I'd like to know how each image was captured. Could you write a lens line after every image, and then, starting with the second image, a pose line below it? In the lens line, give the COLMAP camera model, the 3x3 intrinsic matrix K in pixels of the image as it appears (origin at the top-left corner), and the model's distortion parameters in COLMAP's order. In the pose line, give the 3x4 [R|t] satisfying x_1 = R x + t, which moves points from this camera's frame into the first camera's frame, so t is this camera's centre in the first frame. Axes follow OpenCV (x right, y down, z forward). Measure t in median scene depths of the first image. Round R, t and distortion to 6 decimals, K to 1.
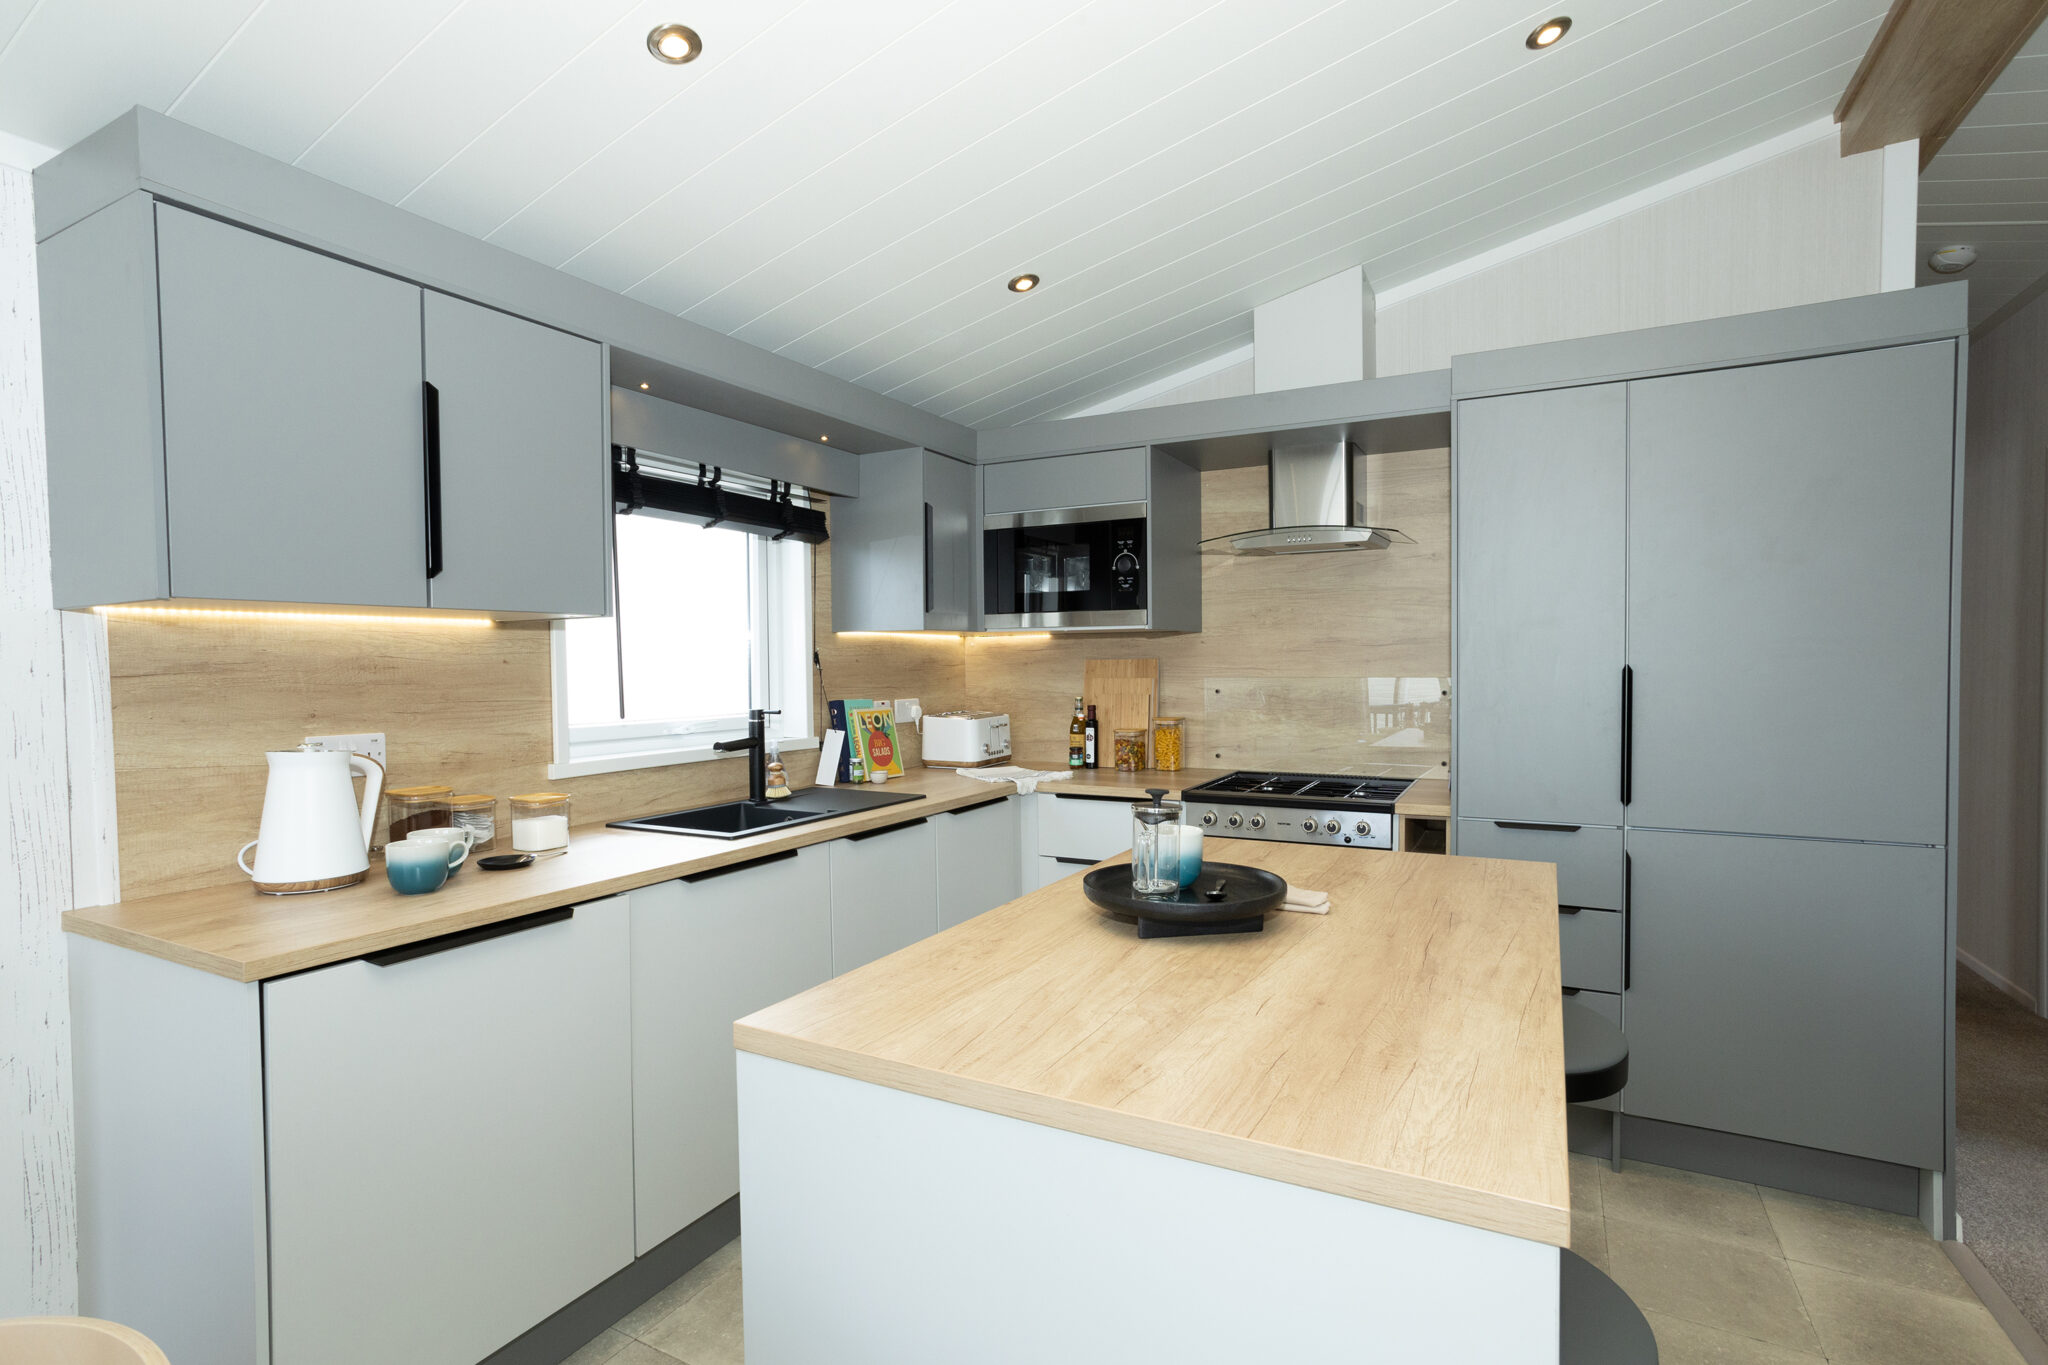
lens RADIAL K [[978.9, 0, 1024.3], [0, 978.9, 676.7], [0, 0, 1]] dist [-0.044667, 0.030966]
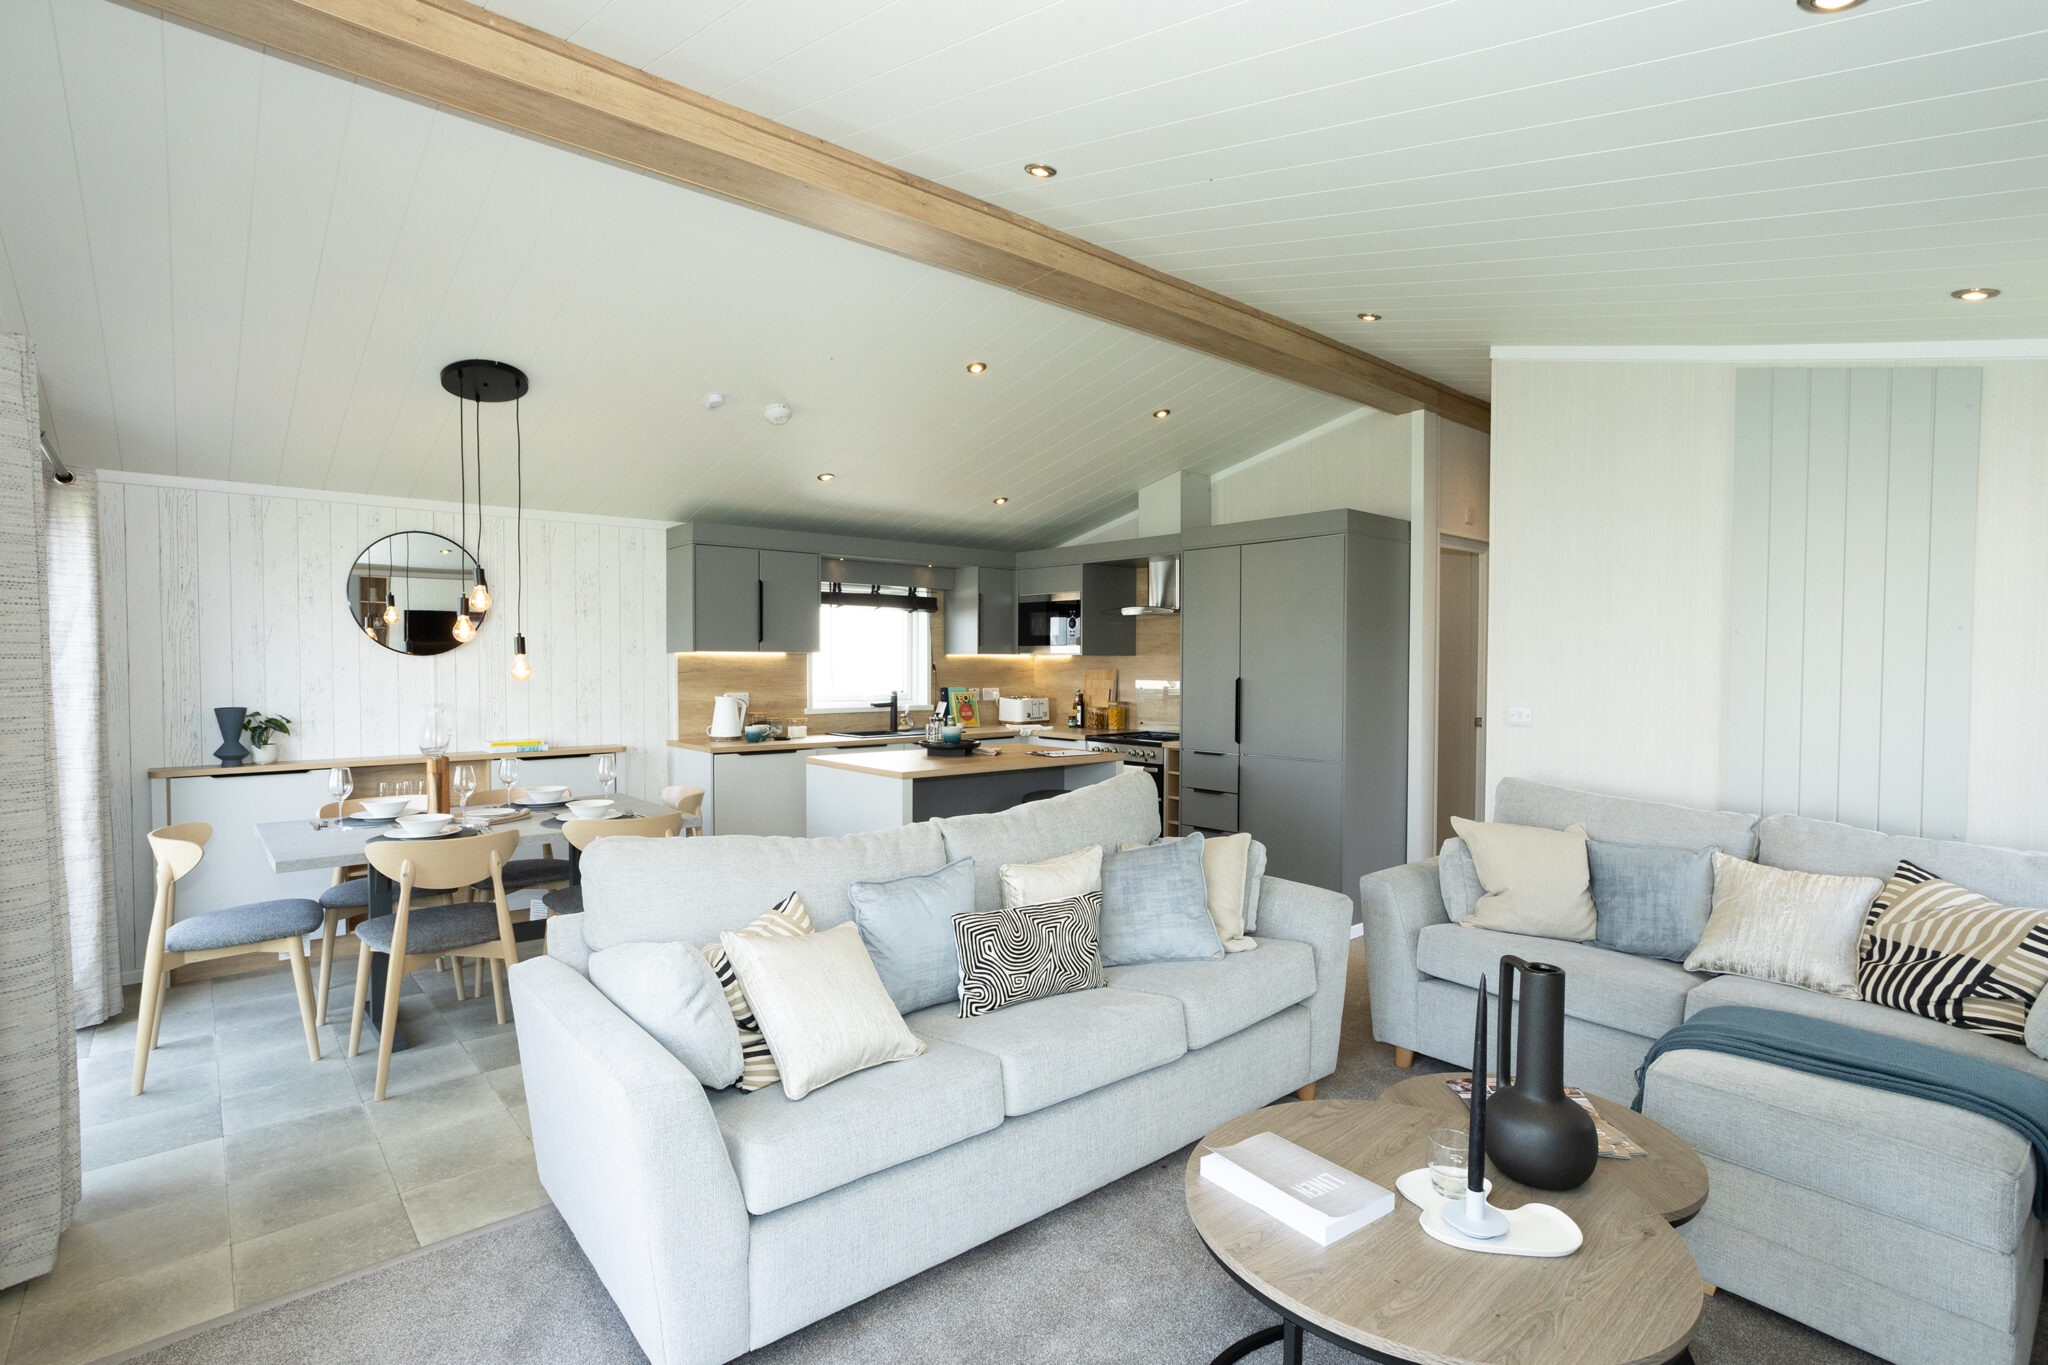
lens RADIAL K [[984.1, 0, 999.6], [0, 984.1, 682.2], [0, 0, 1]] dist [-0.048144, 0.035320]
pose [[0.929023, 0.021529, -0.369395, 0.703211], [-0.018925, 0.999764, 0.010673, -0.011785], [0.369537, -0.002925, 0.929211, -0.911942]]
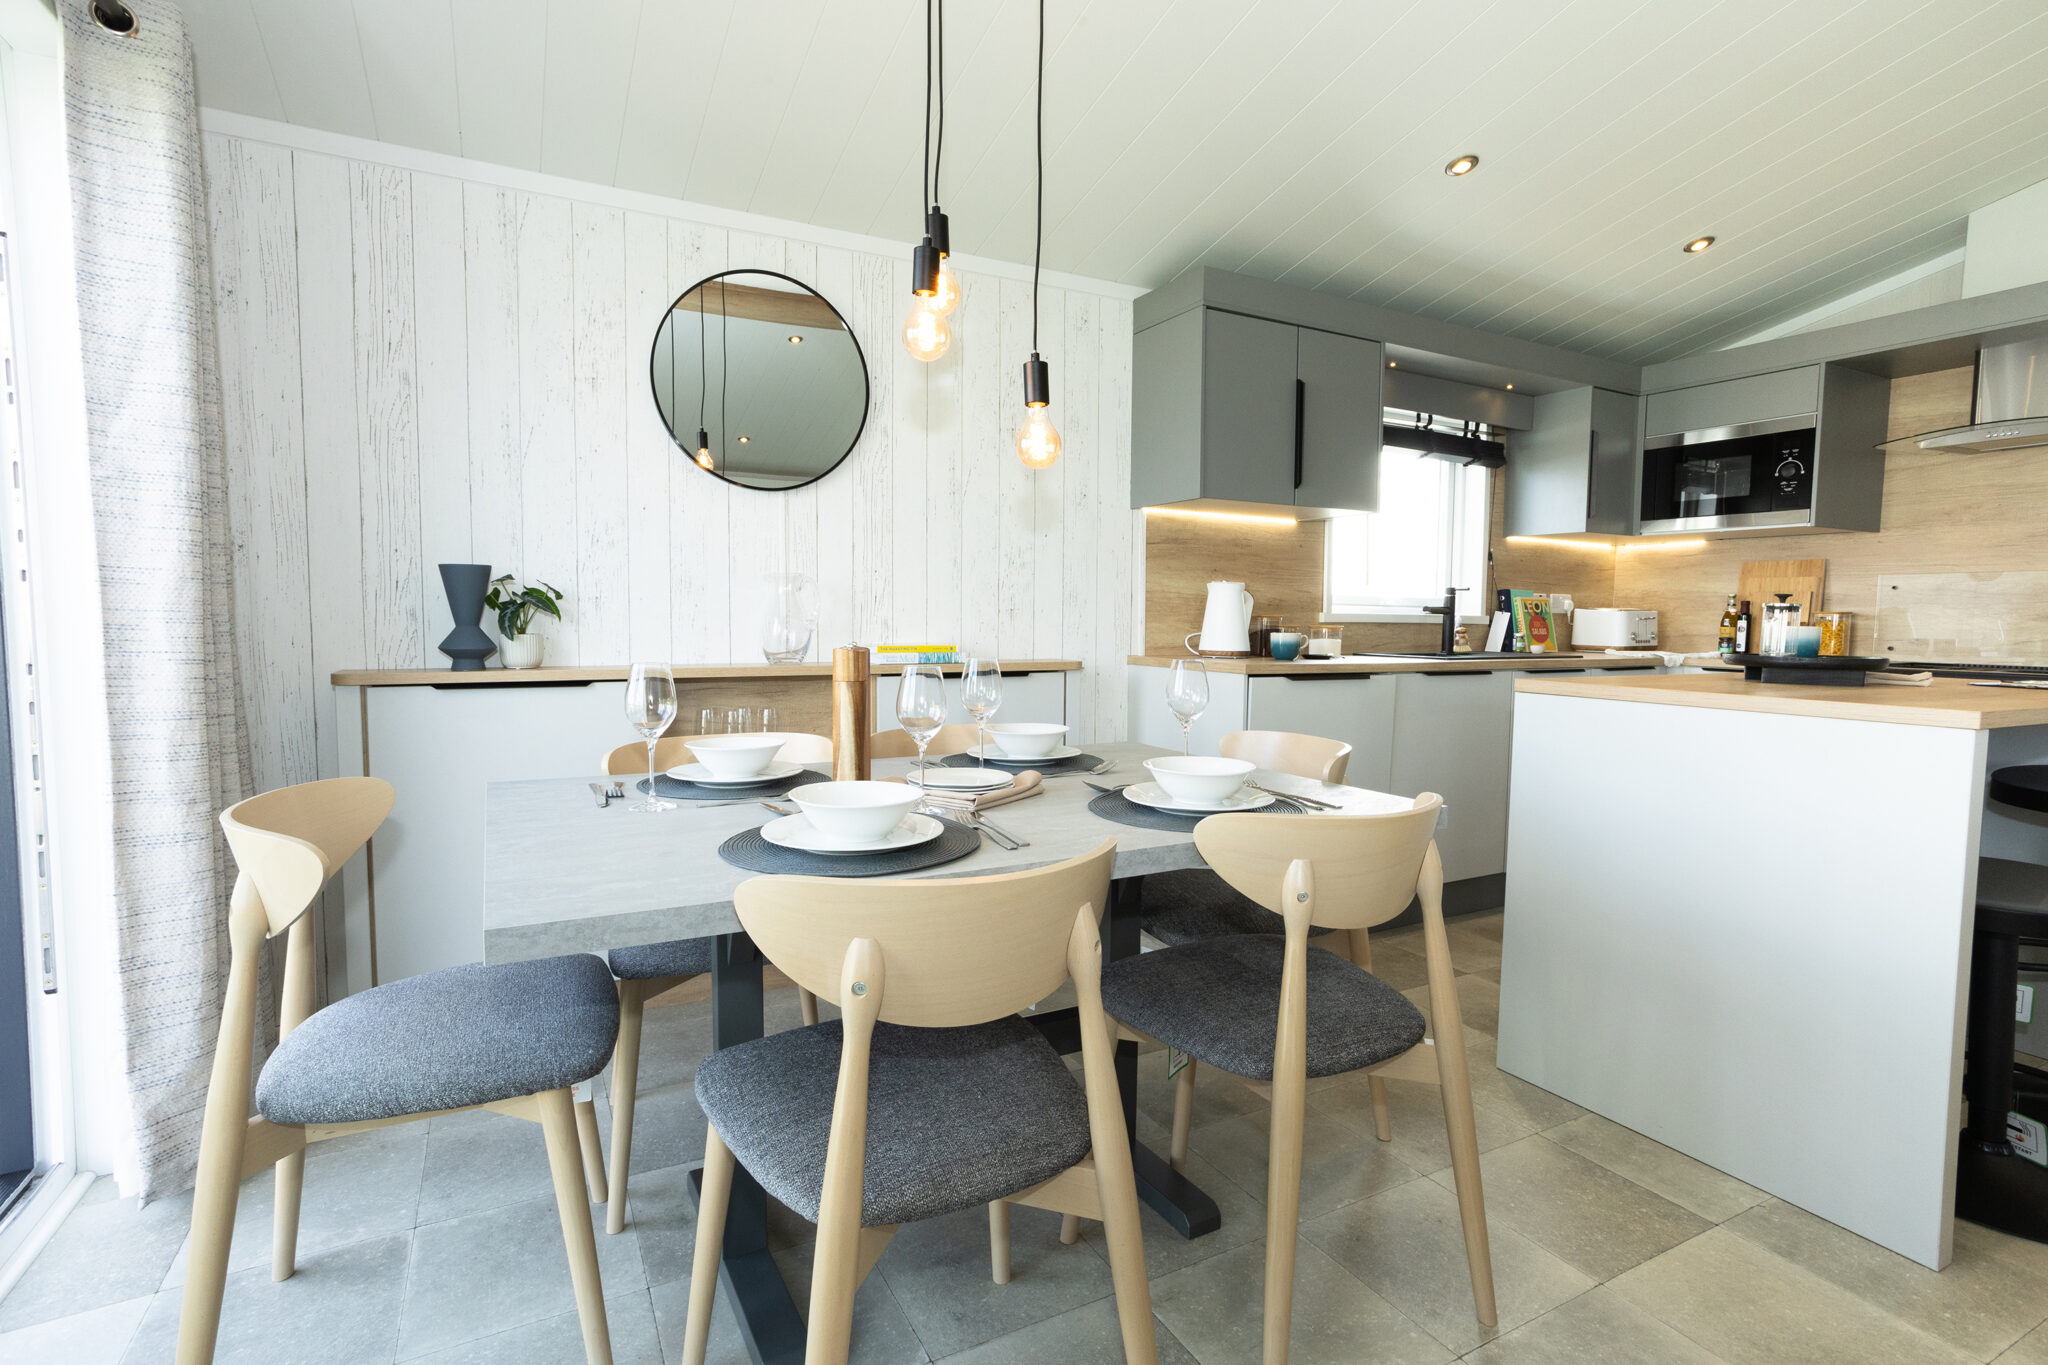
lens RADIAL K [[974.7, 0, 1017.0], [0, 974.7, 676.4], [0, 0, 1]] dist [-0.045939, 0.030326]
pose [[0.829860, 0.054867, -0.555267, -0.011248], [-0.028843, 0.998041, 0.055512, 0.089723], [0.557226, -0.030052, 0.829817, -0.441844]]
